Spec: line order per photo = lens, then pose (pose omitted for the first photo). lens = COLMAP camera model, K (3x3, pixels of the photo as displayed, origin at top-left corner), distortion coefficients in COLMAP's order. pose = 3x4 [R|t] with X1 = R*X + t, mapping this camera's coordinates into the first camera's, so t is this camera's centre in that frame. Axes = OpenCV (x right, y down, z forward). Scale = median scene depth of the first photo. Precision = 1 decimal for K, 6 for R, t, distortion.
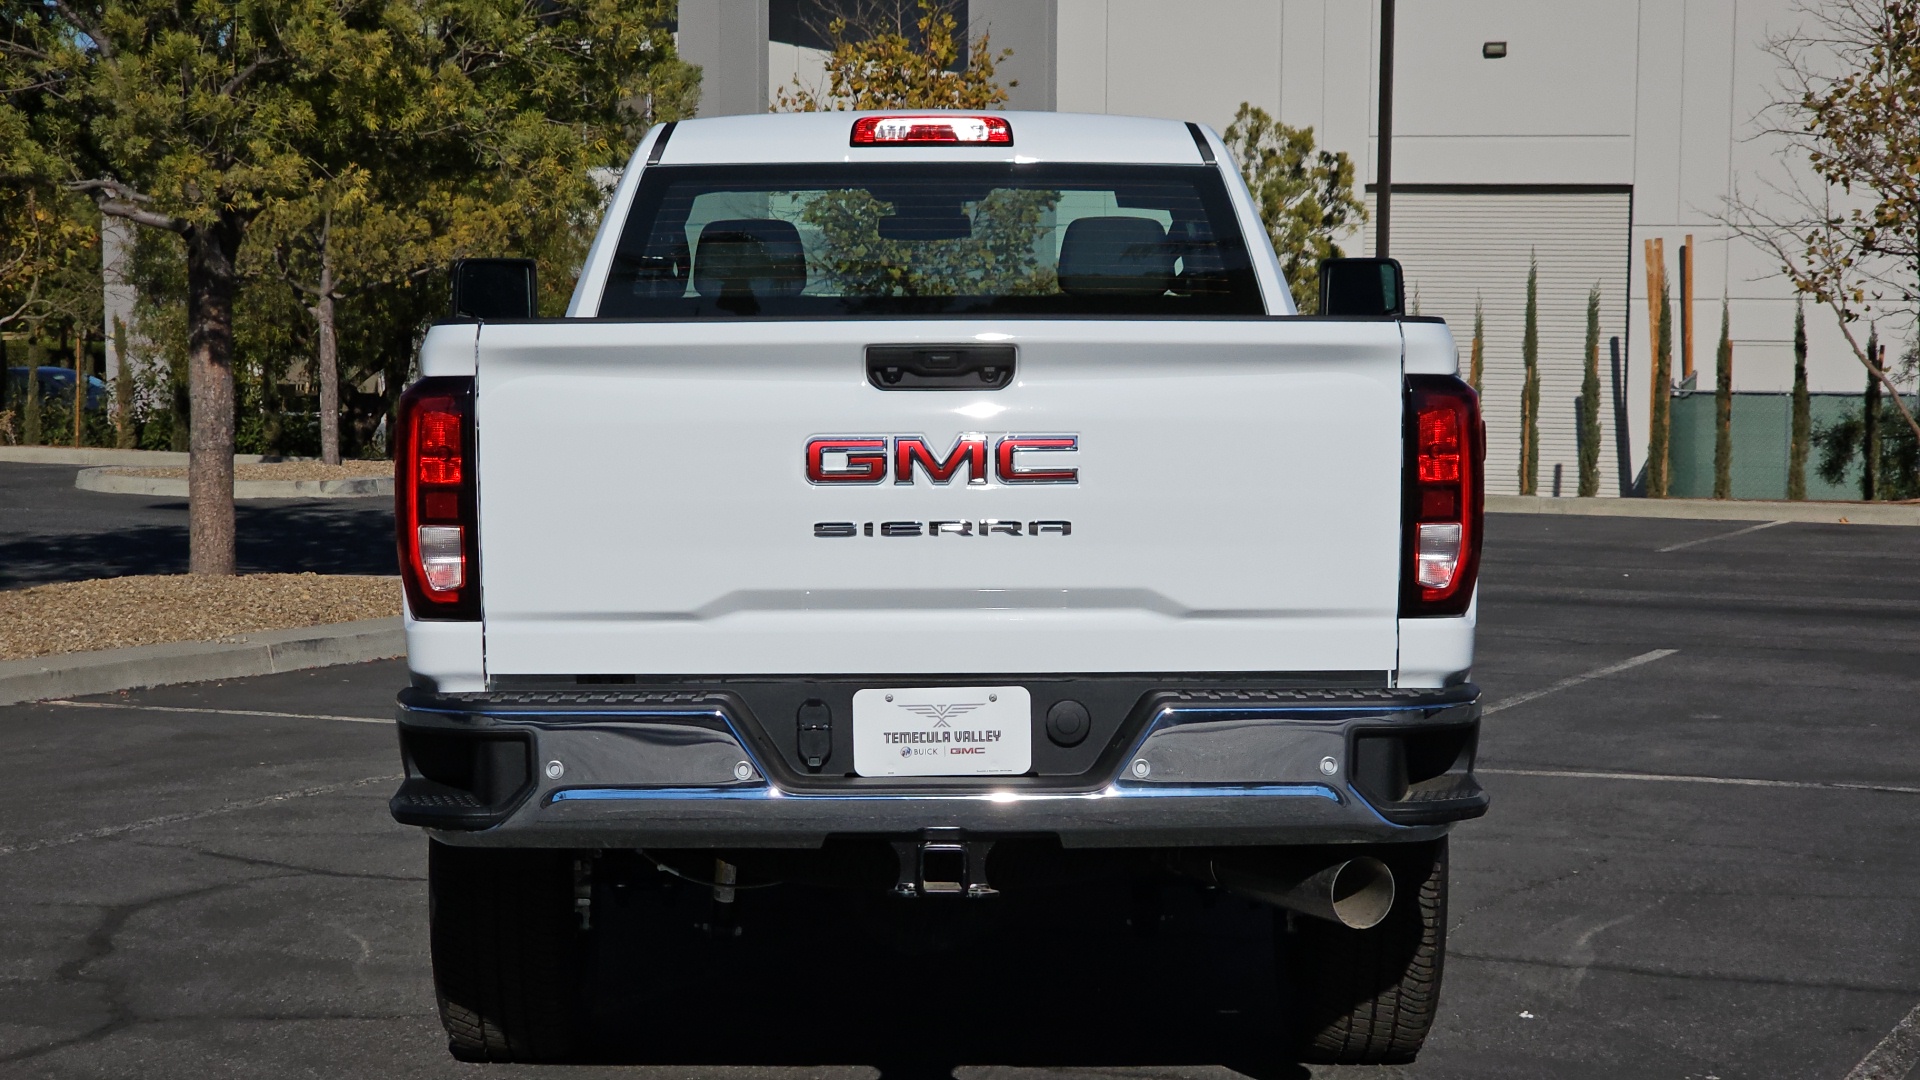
lens RADIAL K [[3620.1, 0, 975.7], [0, 3620.1, 551.8], [0, 0, 1]] dist [0.051197, 0.000000]
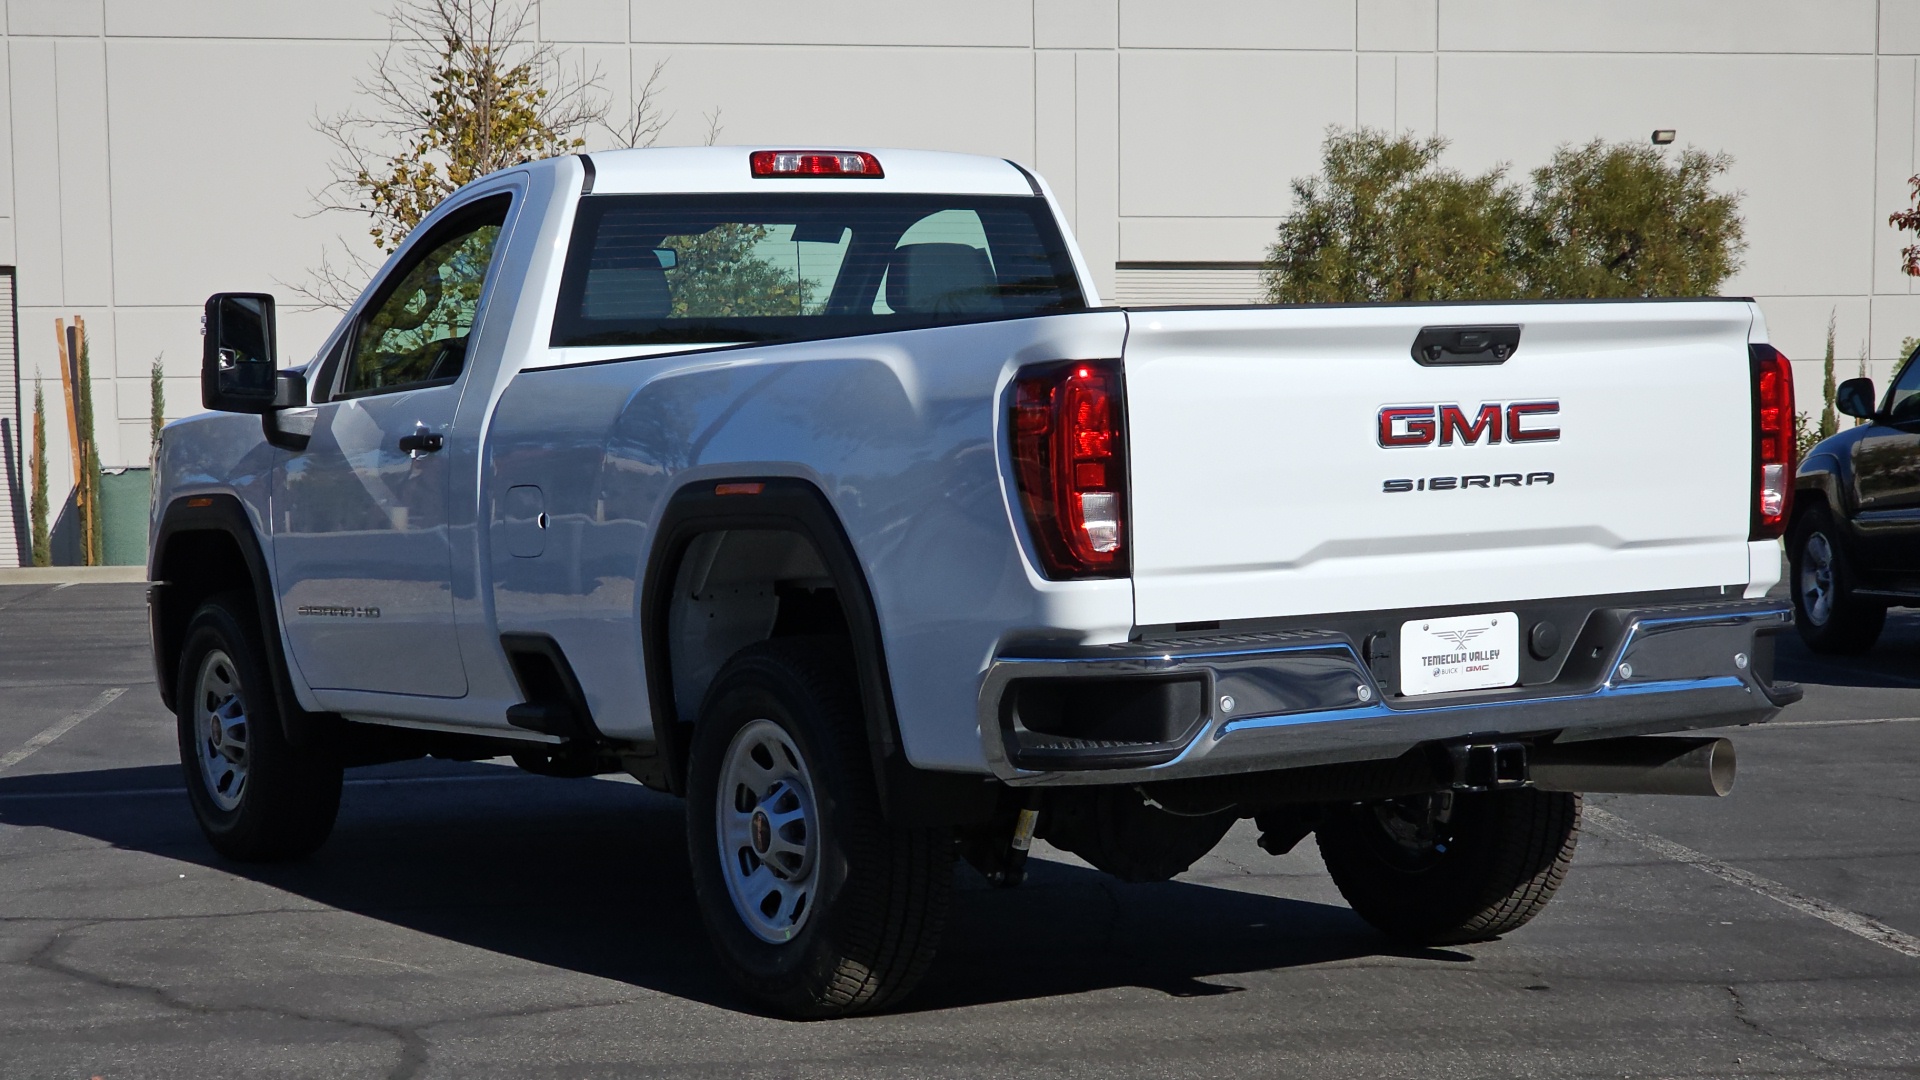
lens RADIAL K [[3620.1, 0, 963.8], [0, 3620.1, 532.4], [0, 0, 1]] dist [0.051197, 0.000000]
pose [[0.869274, -0.040050, 0.492705, -0.713372], [0.055170, 0.998346, -0.016185, 0.019931], [-0.491242, 0.041251, 0.870046, 0.049605]]
